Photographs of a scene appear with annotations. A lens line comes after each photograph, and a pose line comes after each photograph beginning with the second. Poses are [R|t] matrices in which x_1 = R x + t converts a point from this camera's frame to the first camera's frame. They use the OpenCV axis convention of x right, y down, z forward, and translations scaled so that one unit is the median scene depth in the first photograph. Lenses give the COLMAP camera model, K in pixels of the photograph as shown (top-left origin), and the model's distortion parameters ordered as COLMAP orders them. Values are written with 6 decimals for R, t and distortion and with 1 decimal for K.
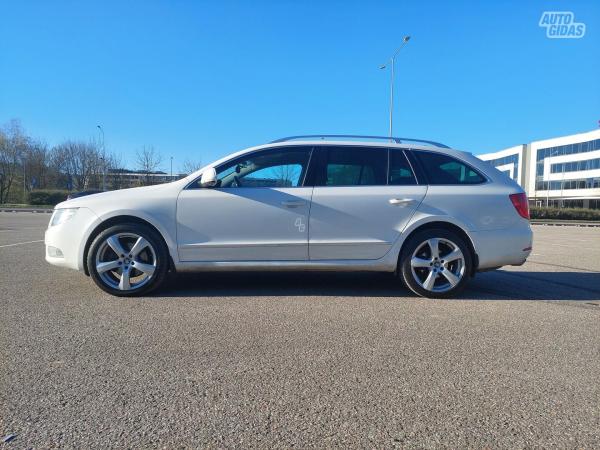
lens RADIAL K [[438.1, 0, 300.0], [0, 438.1, 225.0], [0, 0, 1]] dist [0.000172, -0.005585]
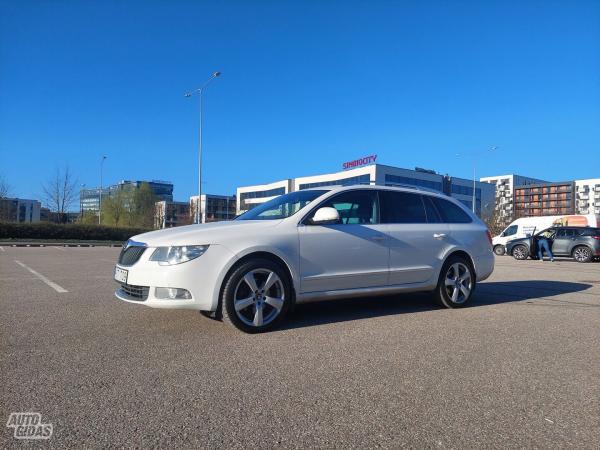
lens RADIAL K [[438.1, 0, 300.0], [0, 438.1, 225.0], [0, 0, 1]] dist [0.000172, -0.005585]
pose [[0.859826, 0.008733, 0.510513, -0.806589], [0.021807, 0.998313, -0.053806, -0.025162], [-0.510121, 0.057396, 0.858185, 0.079406]]
